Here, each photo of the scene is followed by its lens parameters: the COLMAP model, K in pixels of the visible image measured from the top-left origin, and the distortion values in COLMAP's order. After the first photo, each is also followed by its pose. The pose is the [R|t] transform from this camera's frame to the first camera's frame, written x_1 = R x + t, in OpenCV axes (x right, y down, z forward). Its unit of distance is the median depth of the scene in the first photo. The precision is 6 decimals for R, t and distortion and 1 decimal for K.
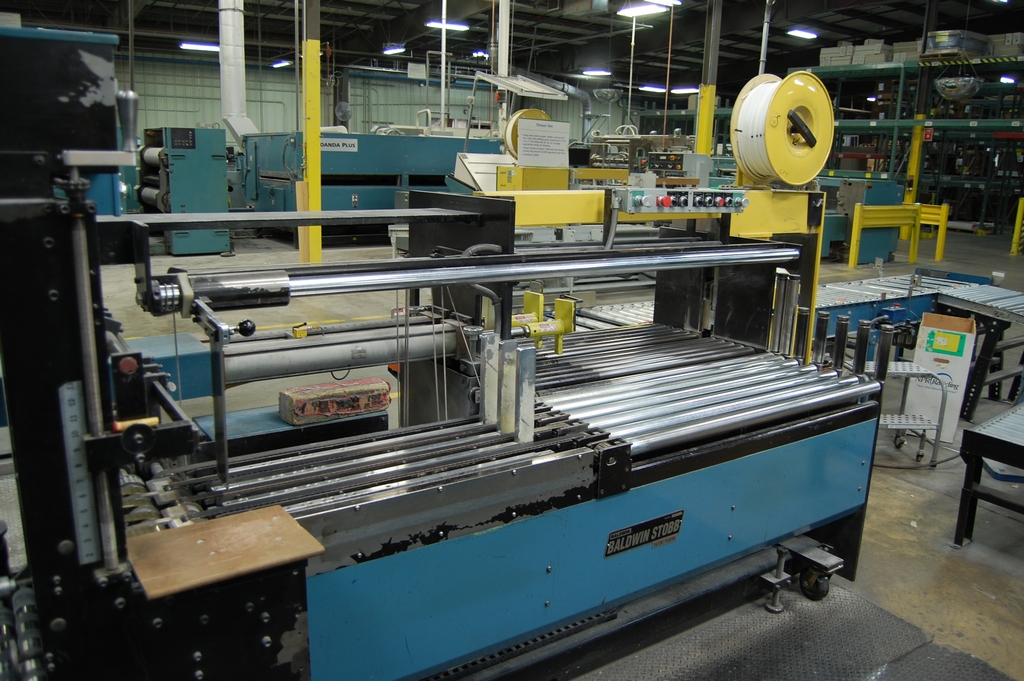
lens RADIAL K [[795.4, 0, 512.0], [0, 795.4, 340.5], [0, 0, 1]] dist [-0.090721, 0.029652]
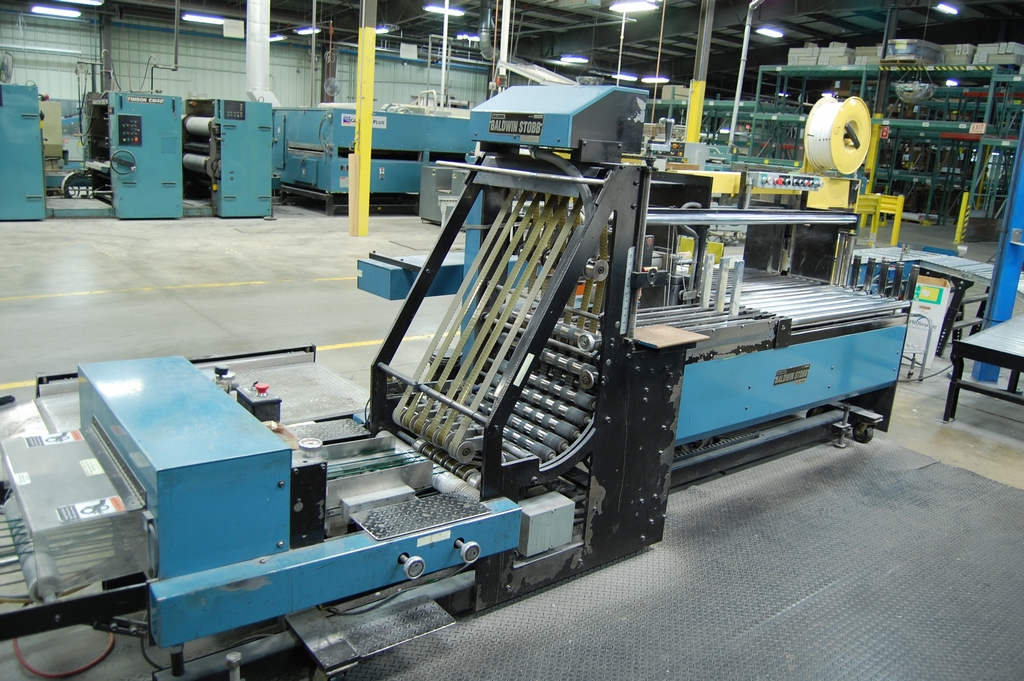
lens RADIAL K [[795.4, 0, 512.0], [0, 795.4, 340.5], [0, 0, 1]] dist [-0.090721, 0.029652]
pose [[0.997227, 0.021275, 0.071321, -0.090914], [-0.023033, 0.999448, 0.023925, 0.023370], [-0.070772, -0.025501, 0.997166, -0.106085]]
